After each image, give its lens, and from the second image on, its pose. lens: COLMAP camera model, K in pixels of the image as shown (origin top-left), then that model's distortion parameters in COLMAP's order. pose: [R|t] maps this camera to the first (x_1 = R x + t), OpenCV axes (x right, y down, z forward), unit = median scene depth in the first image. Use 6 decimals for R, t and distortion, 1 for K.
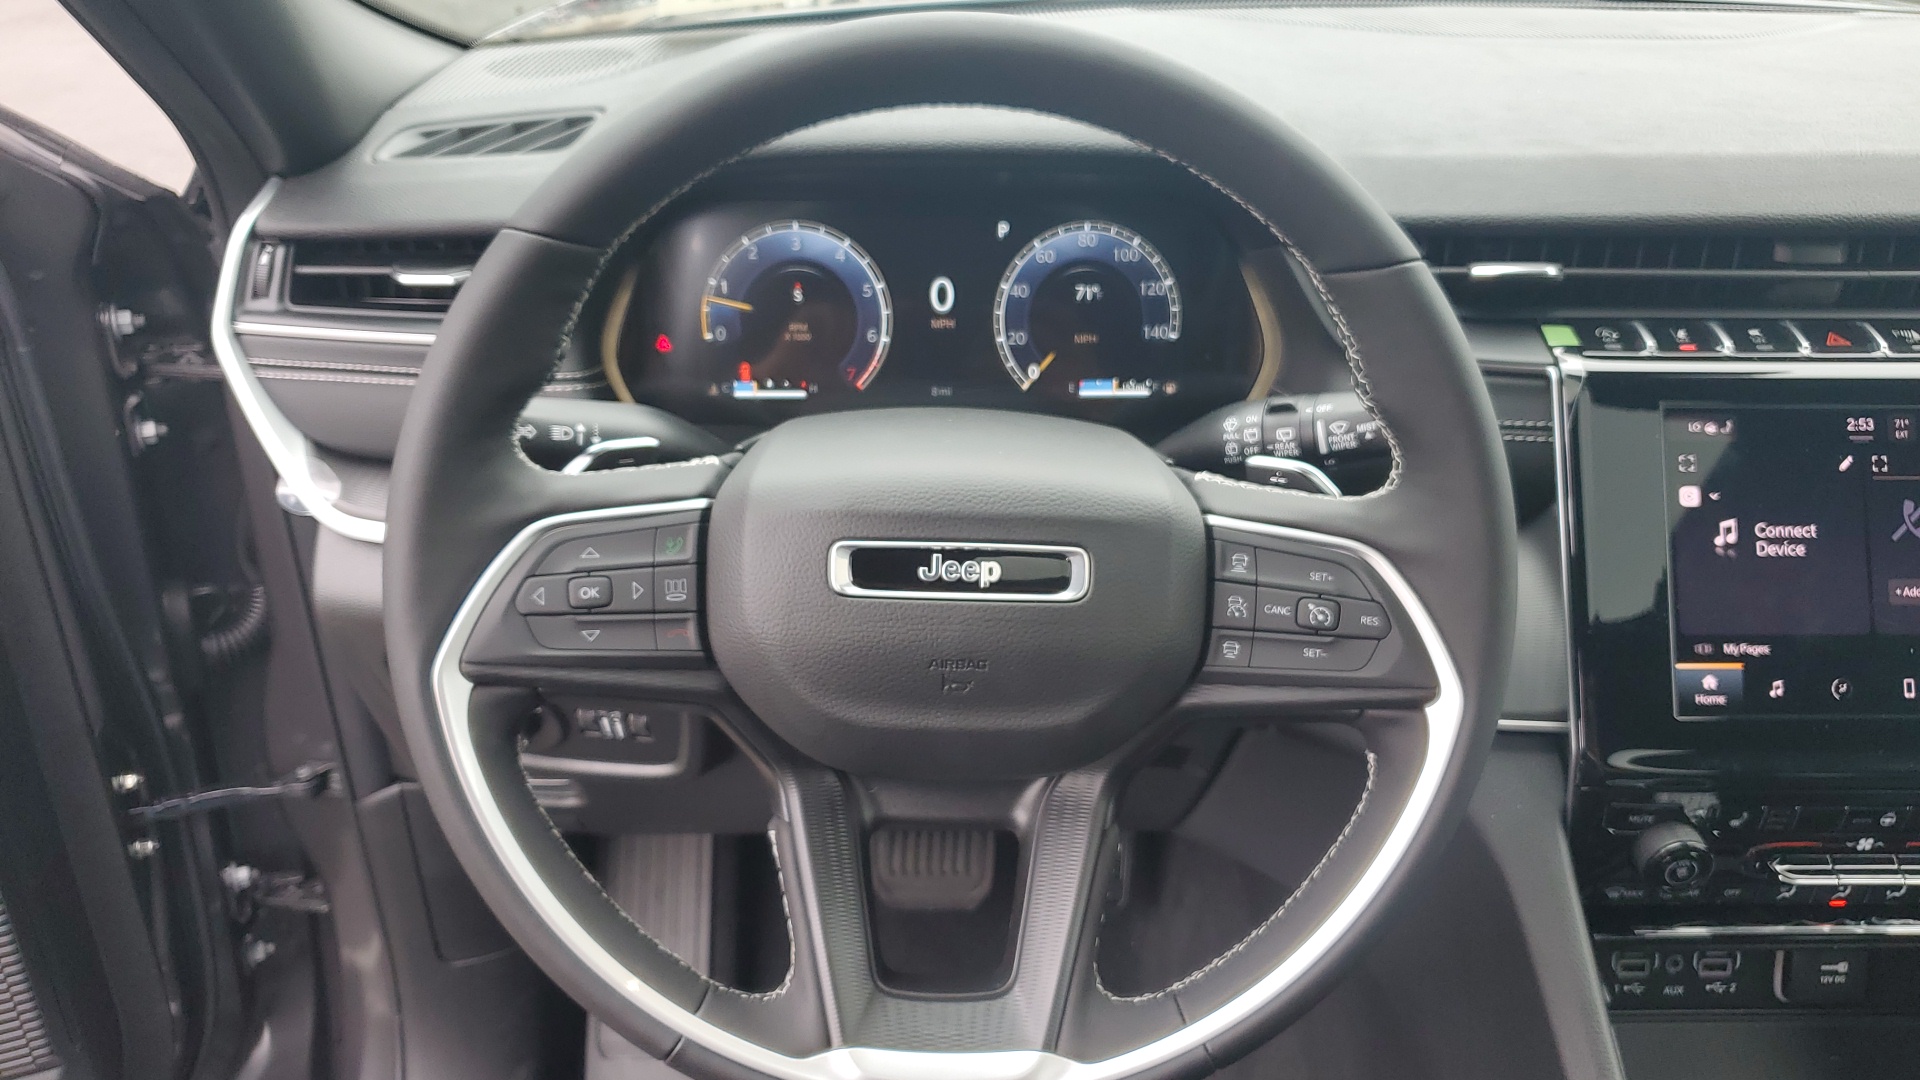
lens RADIAL K [[1485.7, 0, 977.1], [0, 1485.7, 539.9], [0, 0, 1]] dist [0.012002, 0.011000]
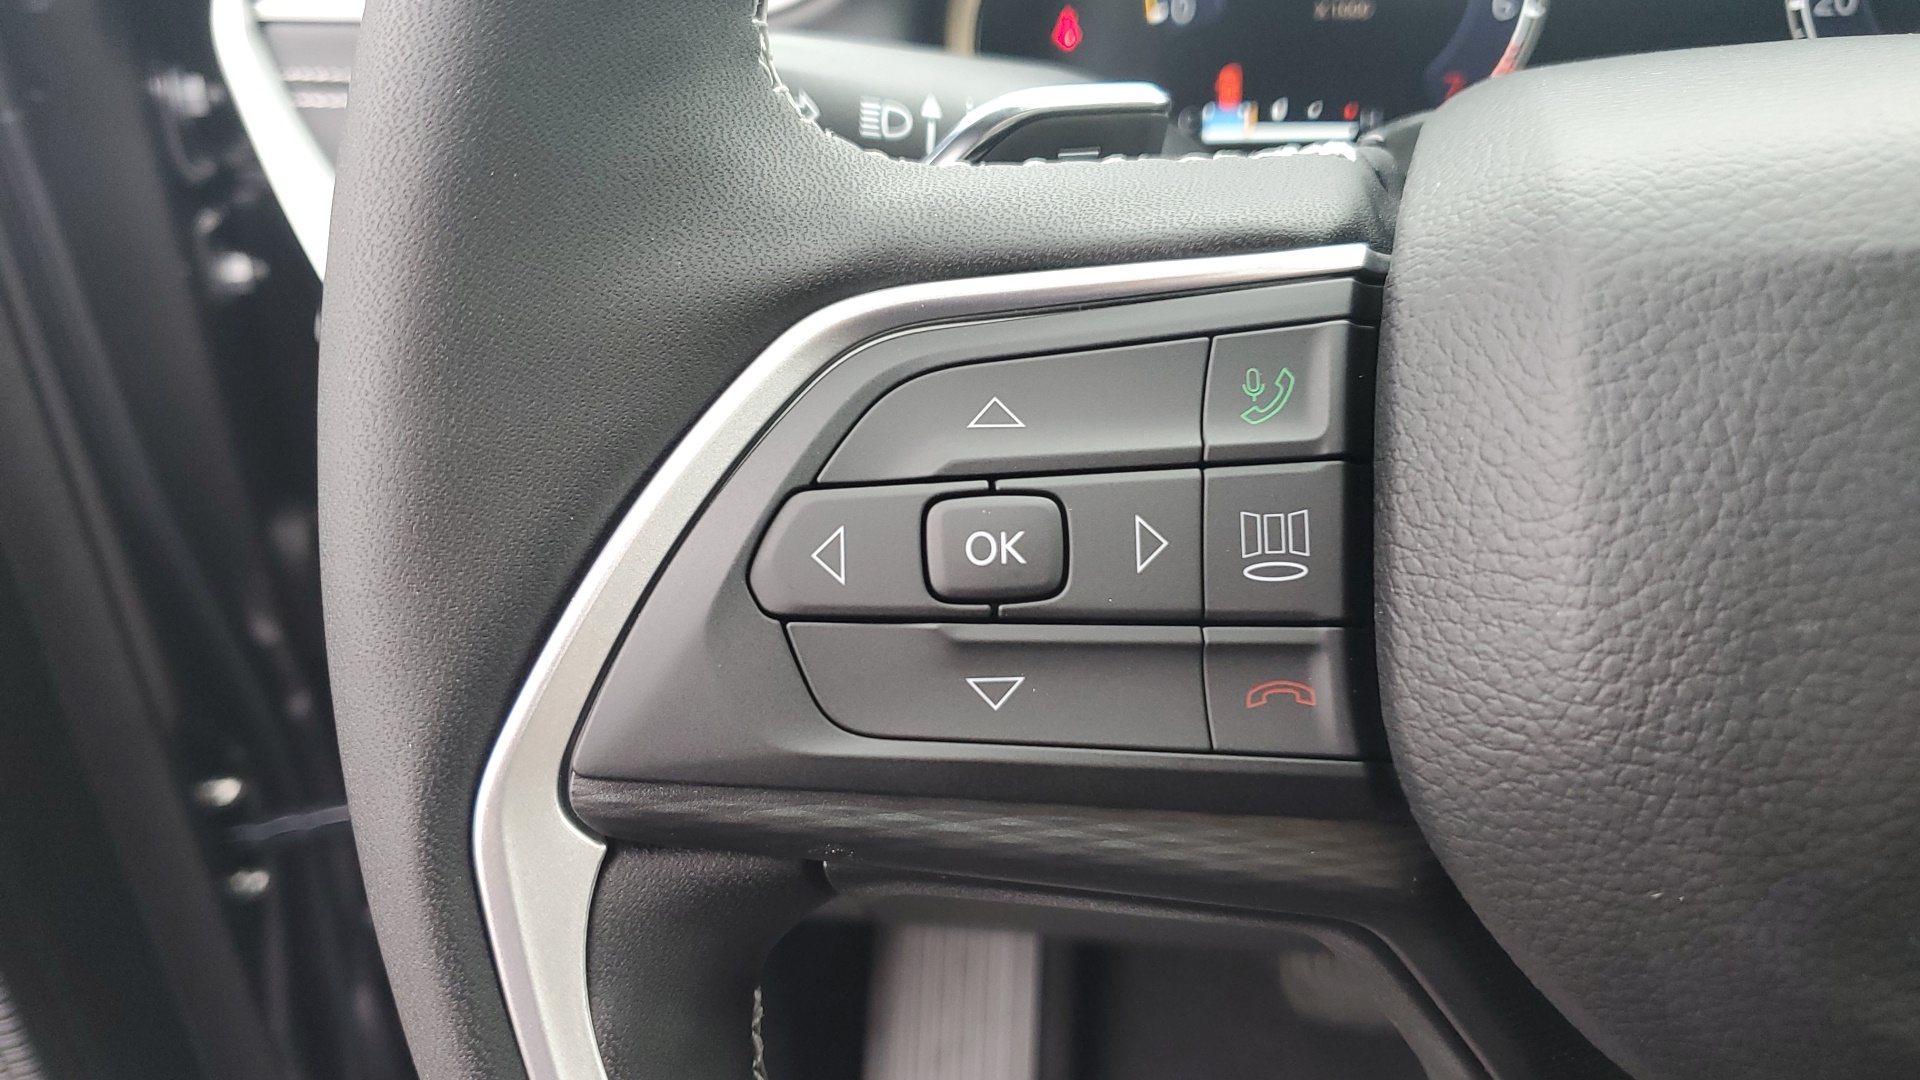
lens RADIAL K [[1537.2, 0, 929.1], [0, 1537.2, 525.0], [0, 0, 1]] dist [-0.002149, -0.011692]
pose [[0.980071, 0.024733, -0.197102, -0.166254], [-0.019071, 0.999350, 0.030576, 0.017048], [0.197730, -0.026208, 0.979906, 0.544698]]
